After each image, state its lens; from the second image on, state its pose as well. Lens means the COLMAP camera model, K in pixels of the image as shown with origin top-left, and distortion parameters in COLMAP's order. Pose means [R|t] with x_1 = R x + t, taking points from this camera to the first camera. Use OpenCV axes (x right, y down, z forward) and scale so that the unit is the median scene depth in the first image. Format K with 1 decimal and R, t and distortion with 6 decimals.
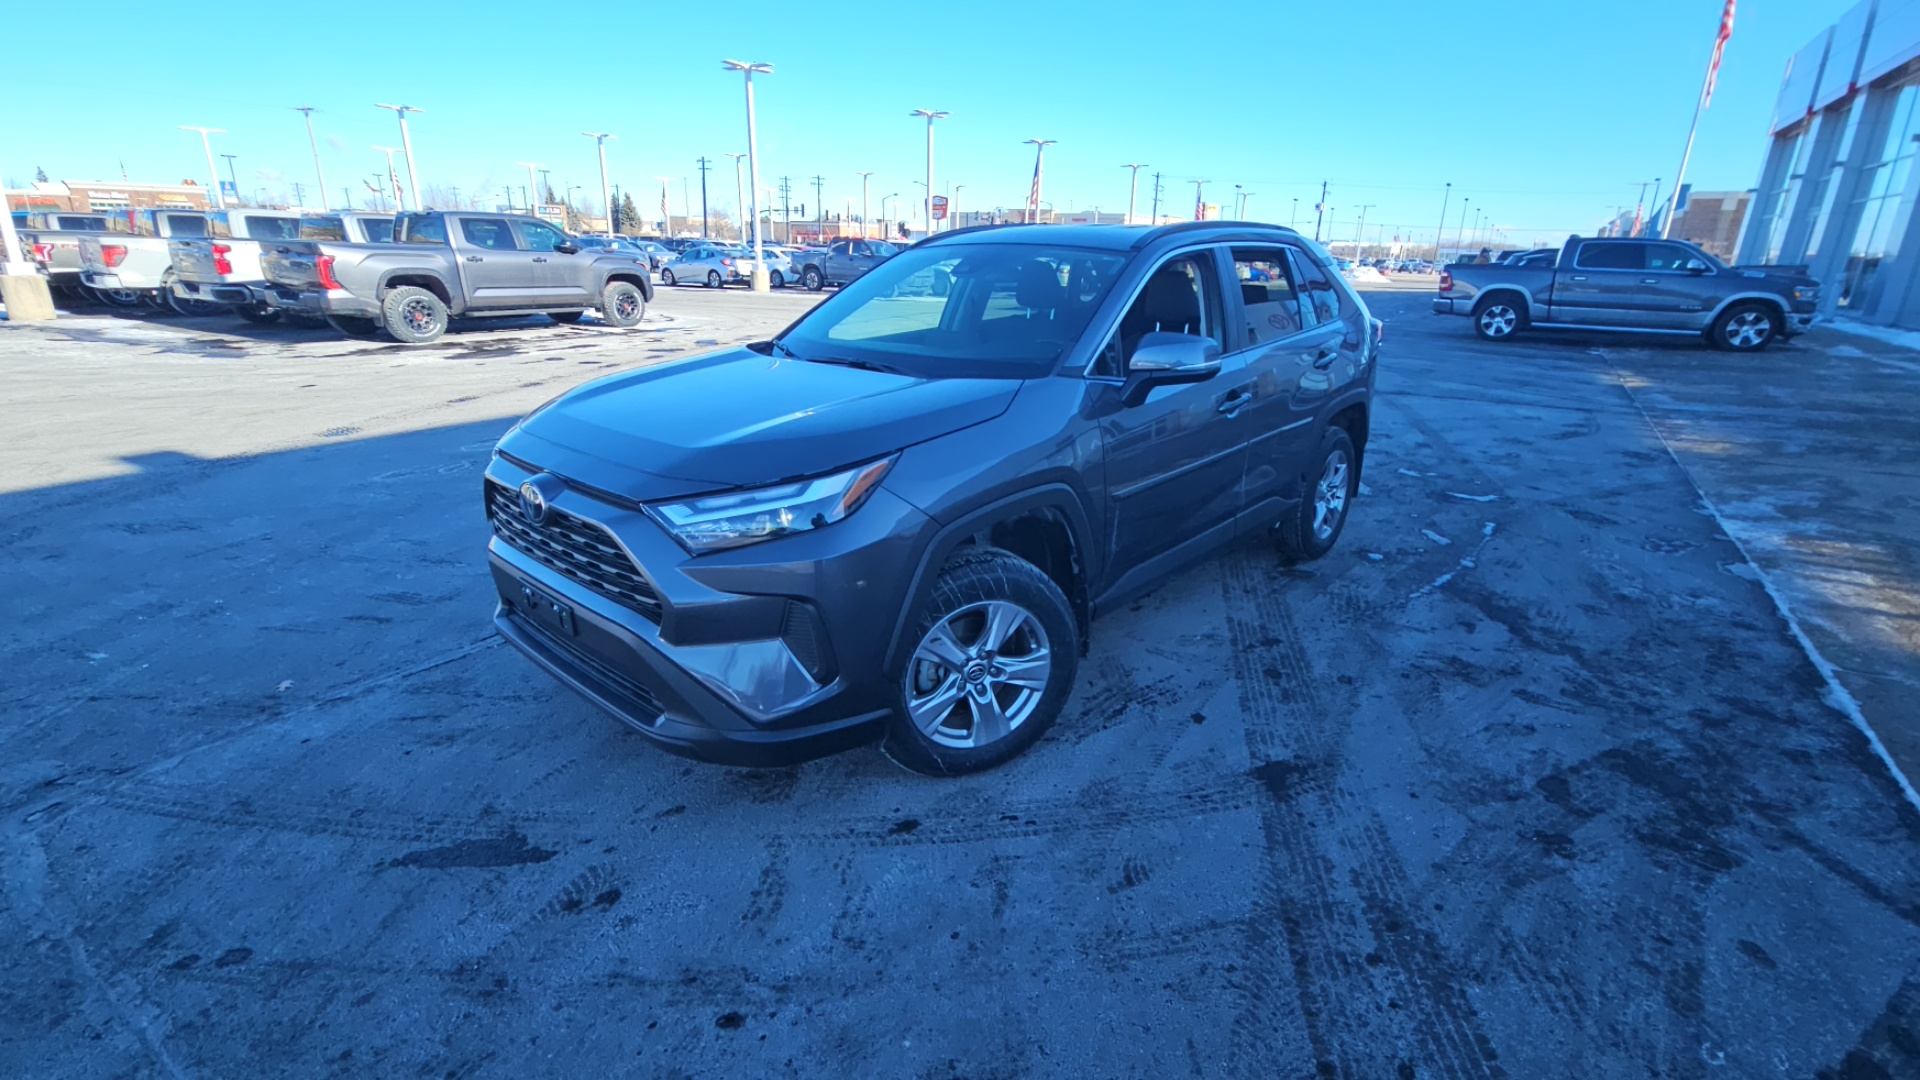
lens RADIAL K [[853.6, 0, 980.1], [0, 853.6, 536.4], [0, 0, 1]] dist [0.009161, -0.006054]
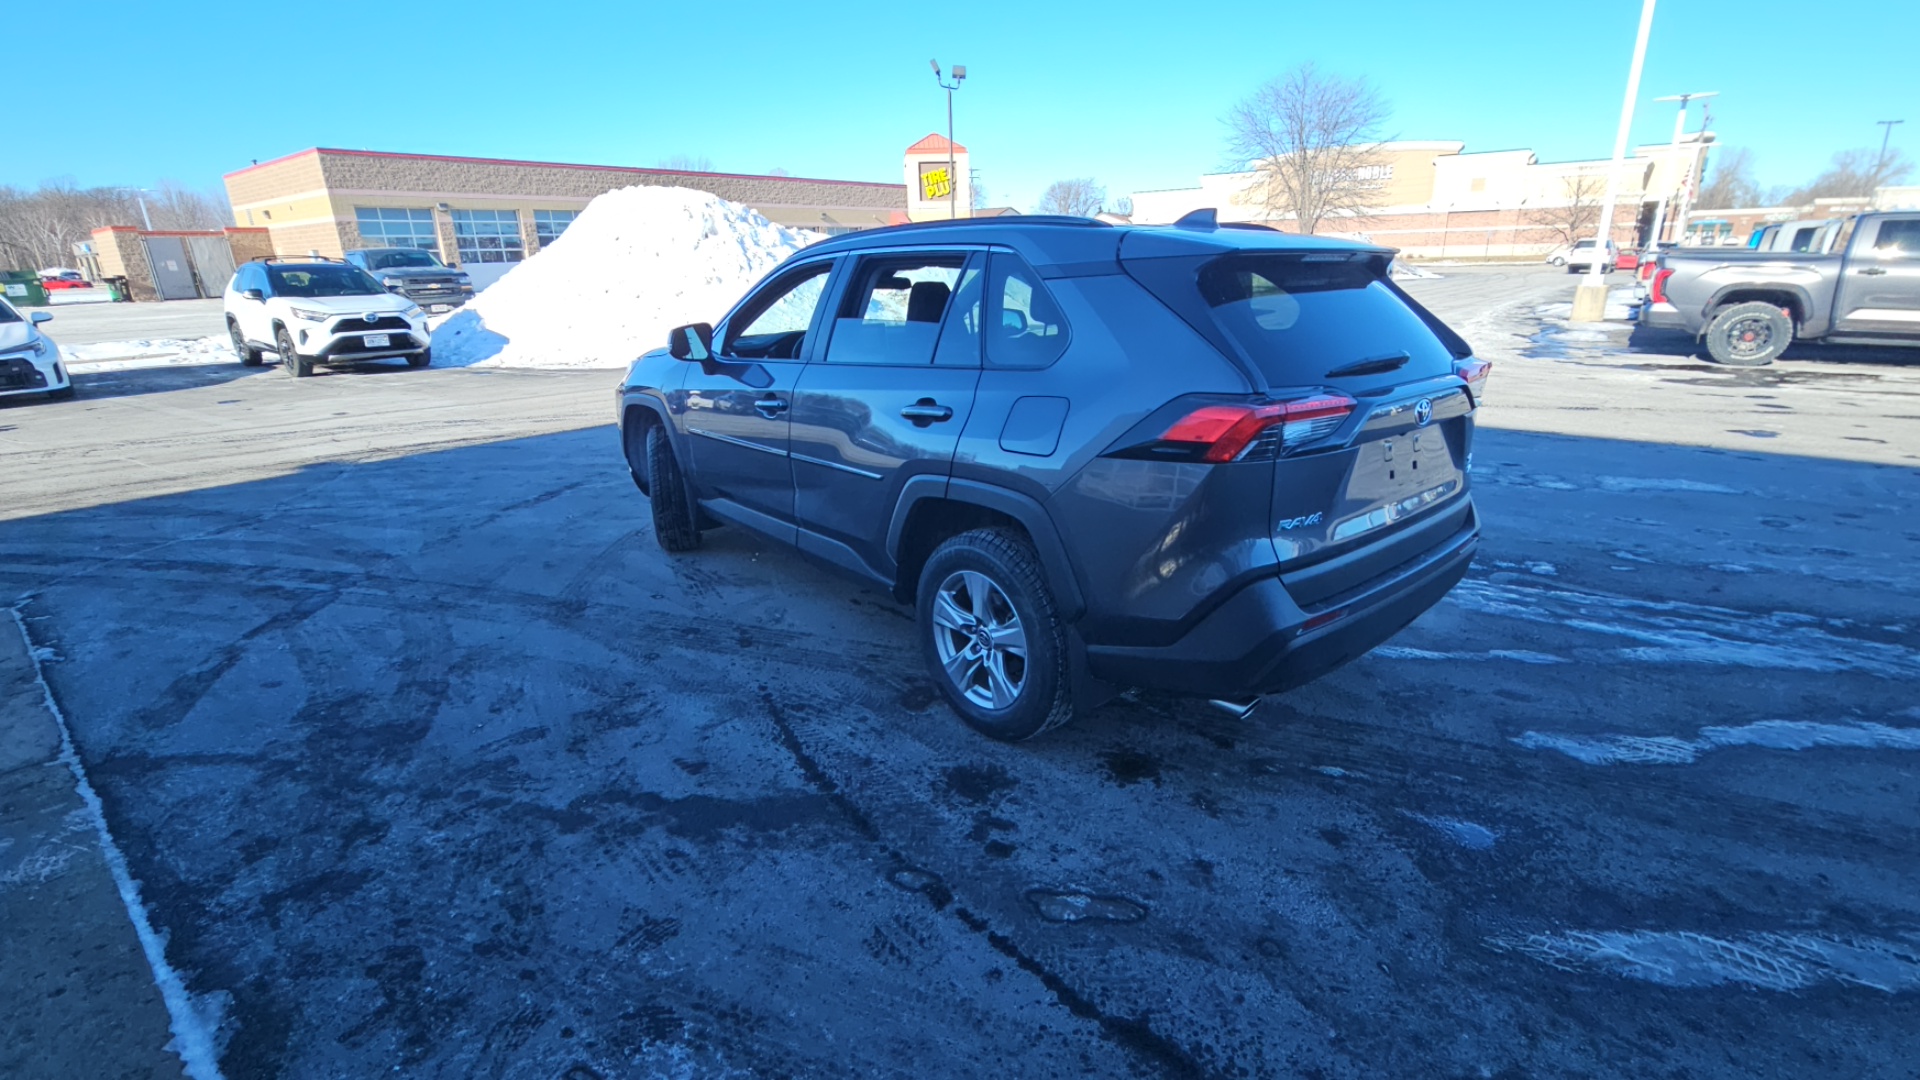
lens RADIAL K [[853.6, 0, 980.8], [0, 853.6, 535.8], [0, 0, 1]] dist [0.009161, -0.006054]
pose [[-0.125392, 0.288585, -0.949208, 1.302115], [-0.303468, 0.899744, 0.313636, -0.417442], [0.944555, 0.327382, -0.025244, 1.313319]]
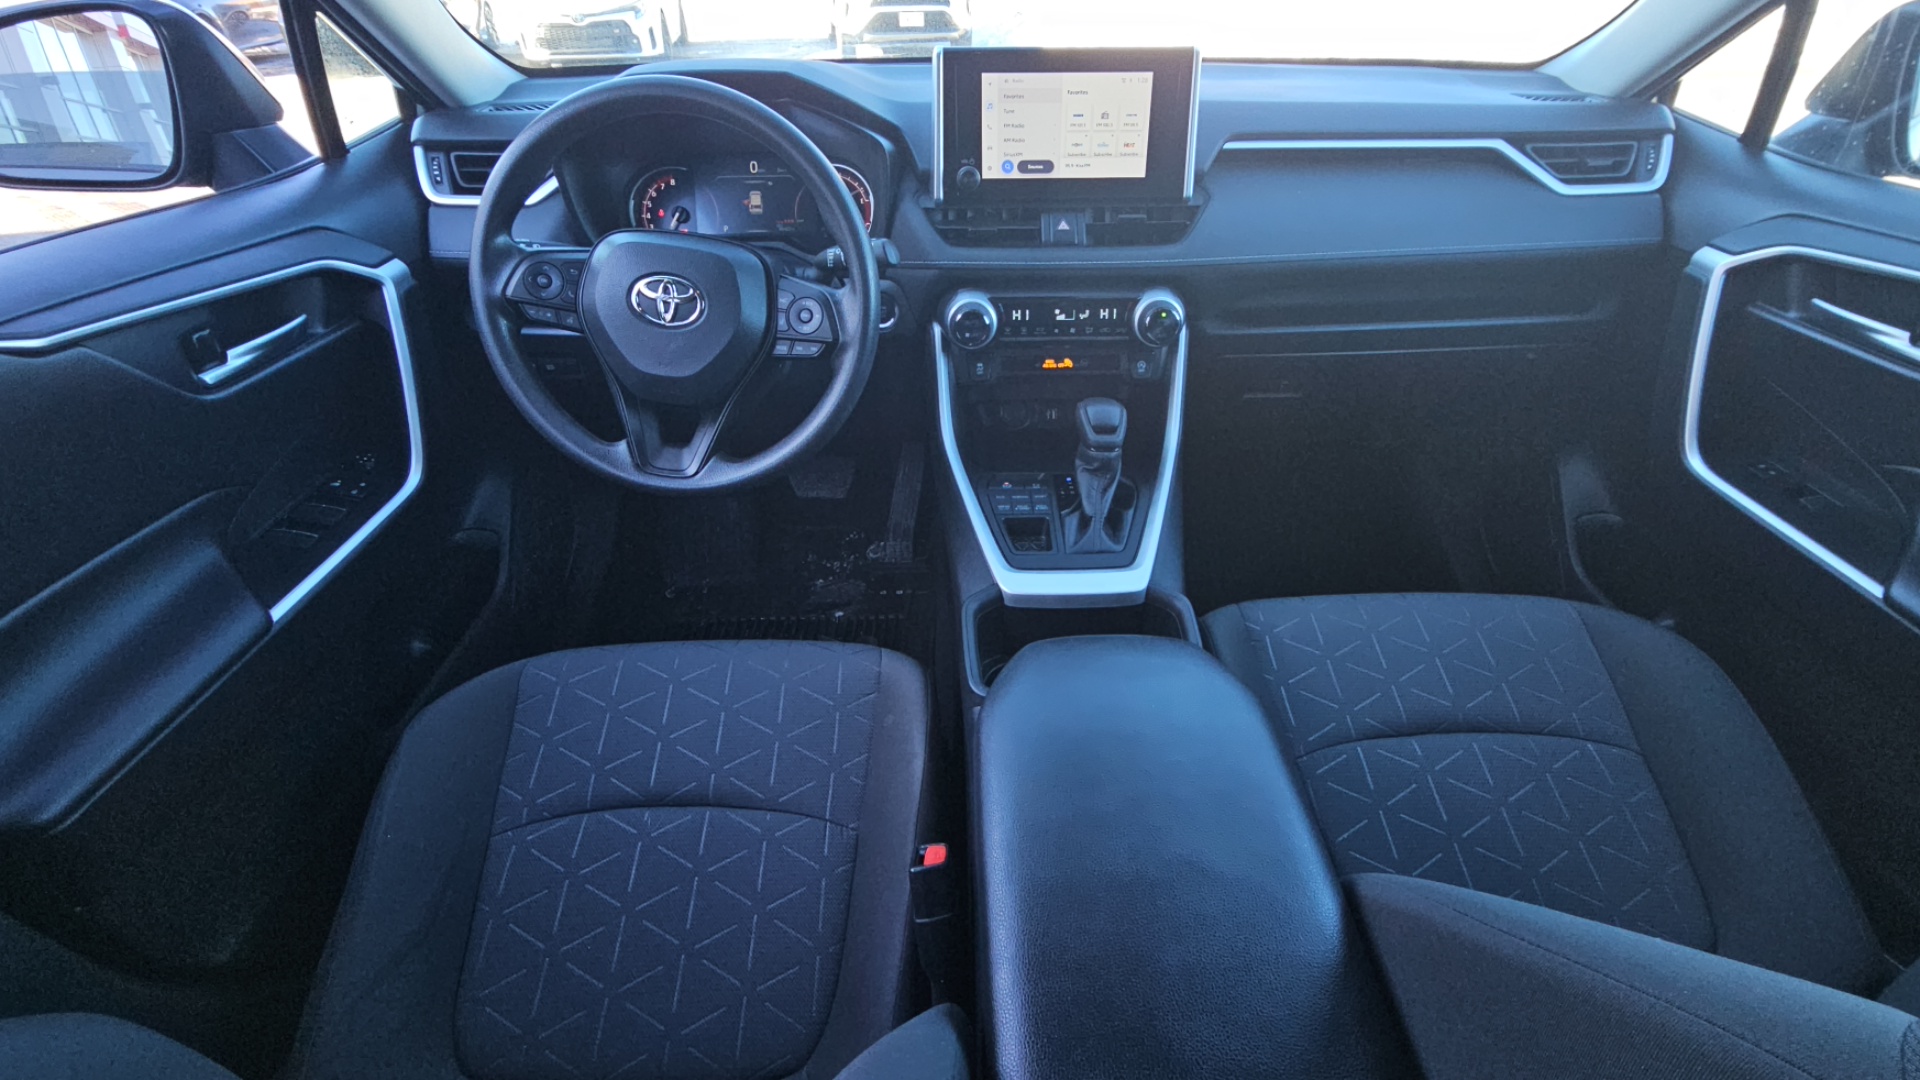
lens RADIAL K [[853.6, 0, 983.8], [0, 853.6, 543.6], [0, 0, 1]] dist [0.009161, -0.006054]
pose [[-0.735178, 0.377156, -0.563264, 0.201948], [-0.221298, 0.651868, 0.725324, -0.327976], [0.640735, 0.657891, -0.395775, 1.198289]]
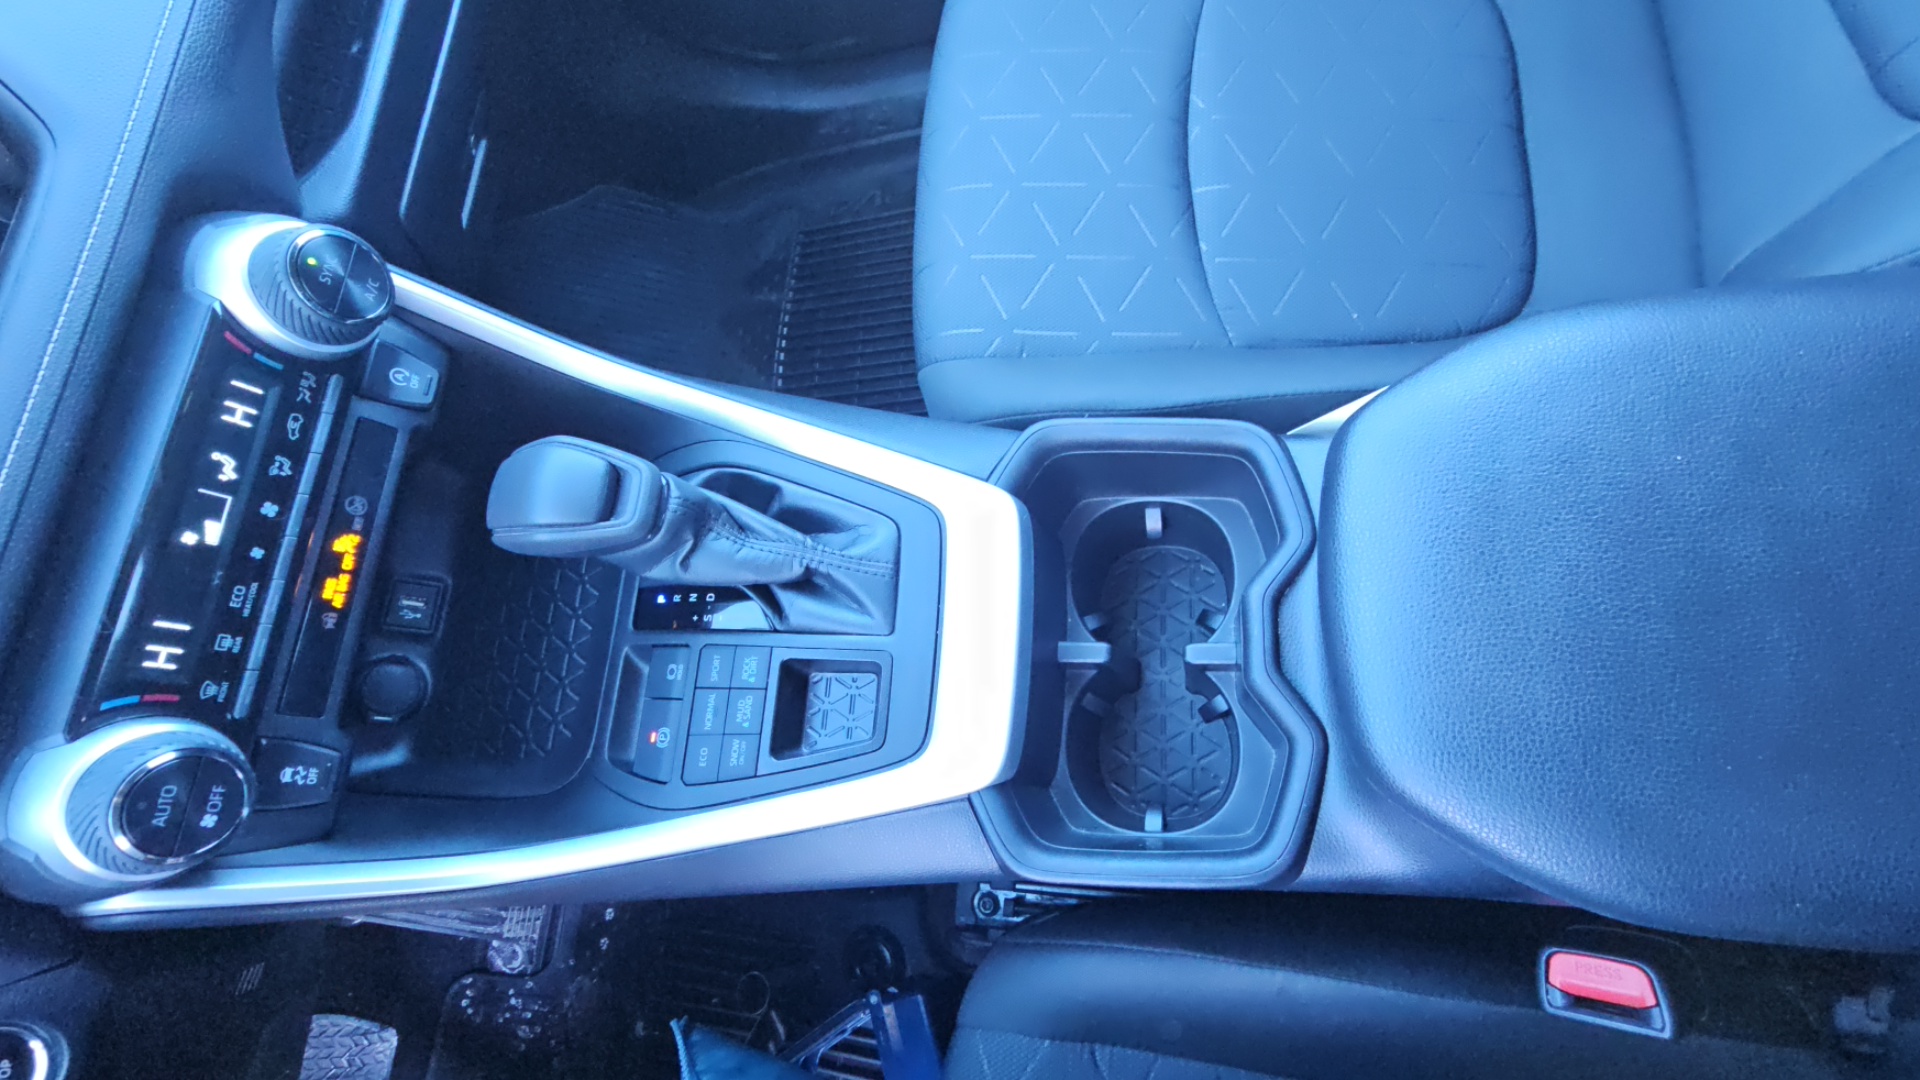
lens RADIAL K [[853.6, 0, 978.8], [0, 853.6, 546.6], [0, 0, 1]] dist [0.009161, -0.006054]
pose [[0.575134, 0.705290, -0.414472, 0.085360], [0.052587, 0.473731, 0.879098, -0.256827], [0.816367, -0.527395, 0.235370, 1.098635]]
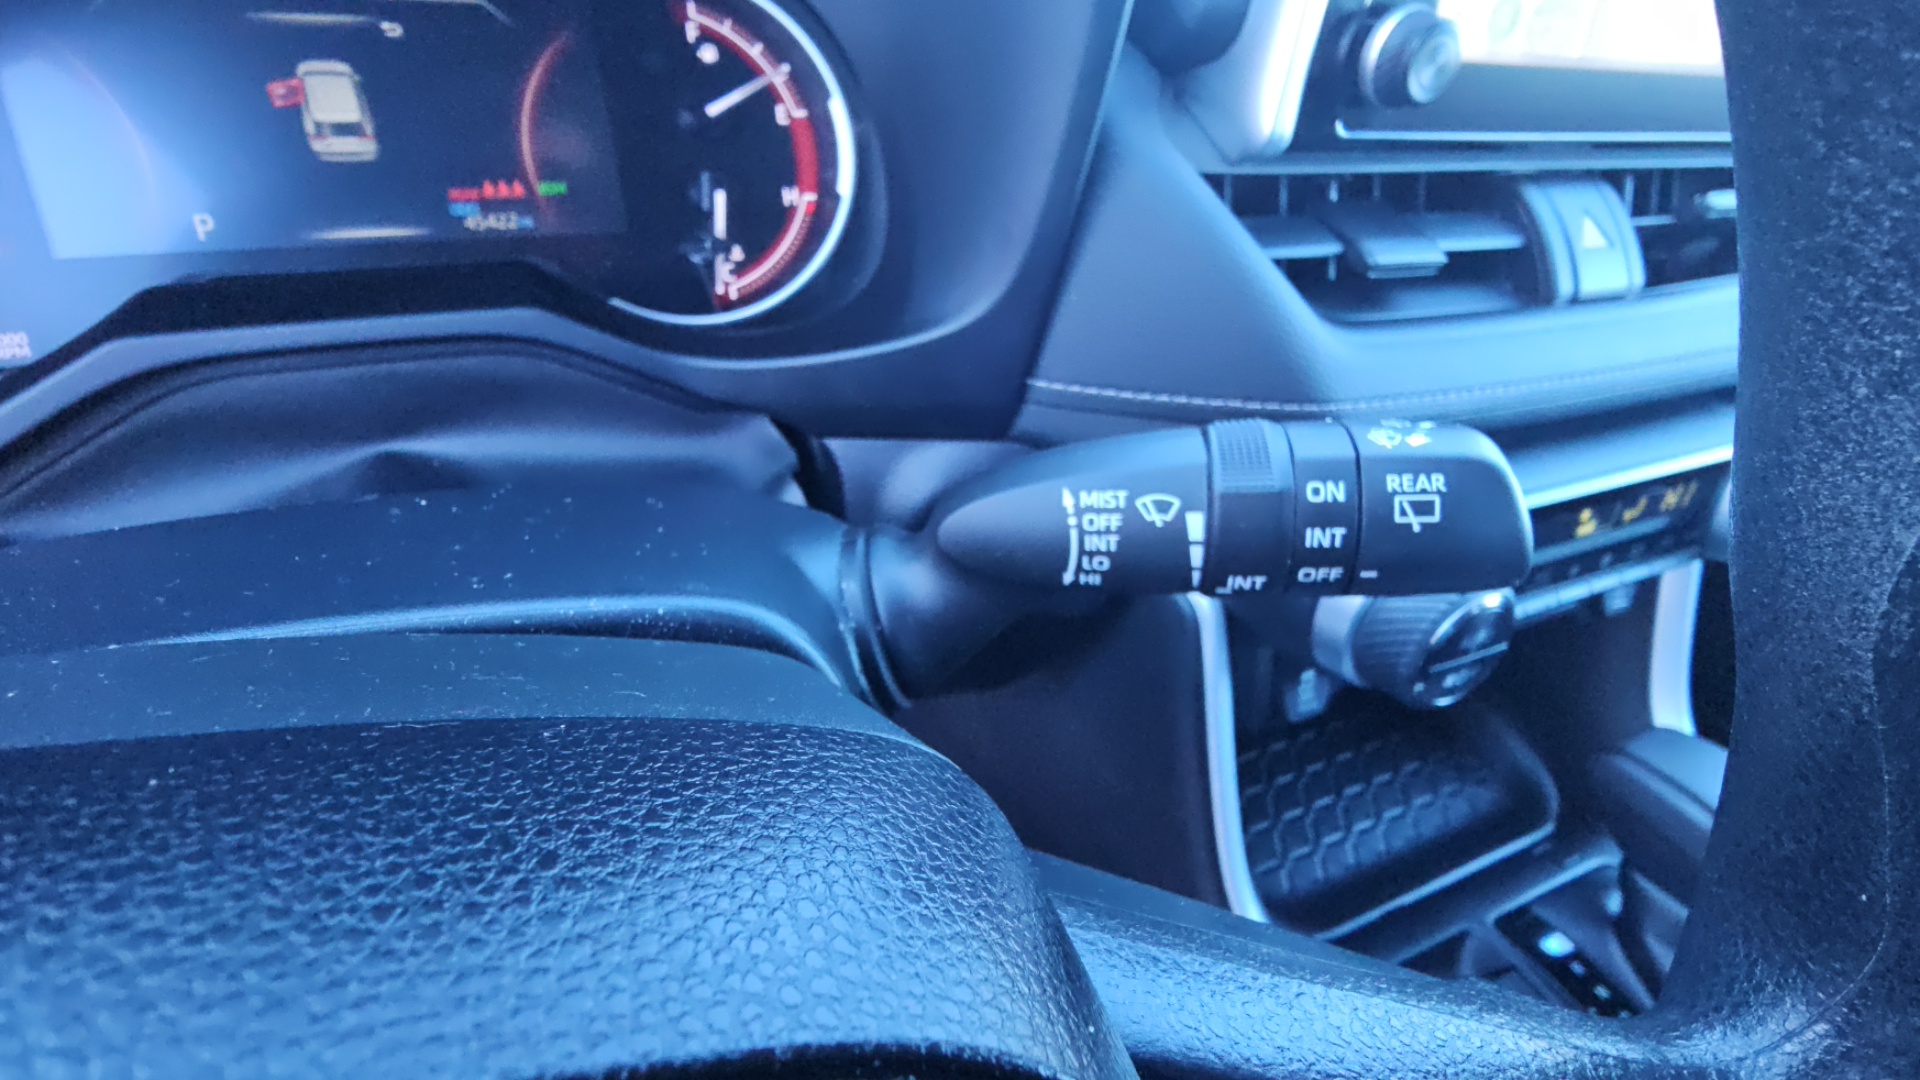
lens RADIAL K [[853.6, 0, 970.2], [0, 853.6, 540.4], [0, 0, 1]] dist [0.009161, -0.006054]
pose [[-0.410011, 0.540180, -0.734913, 0.086927], [-0.406769, 0.612888, 0.677427, -0.208393], [0.816352, 0.576692, -0.031562, 0.998587]]
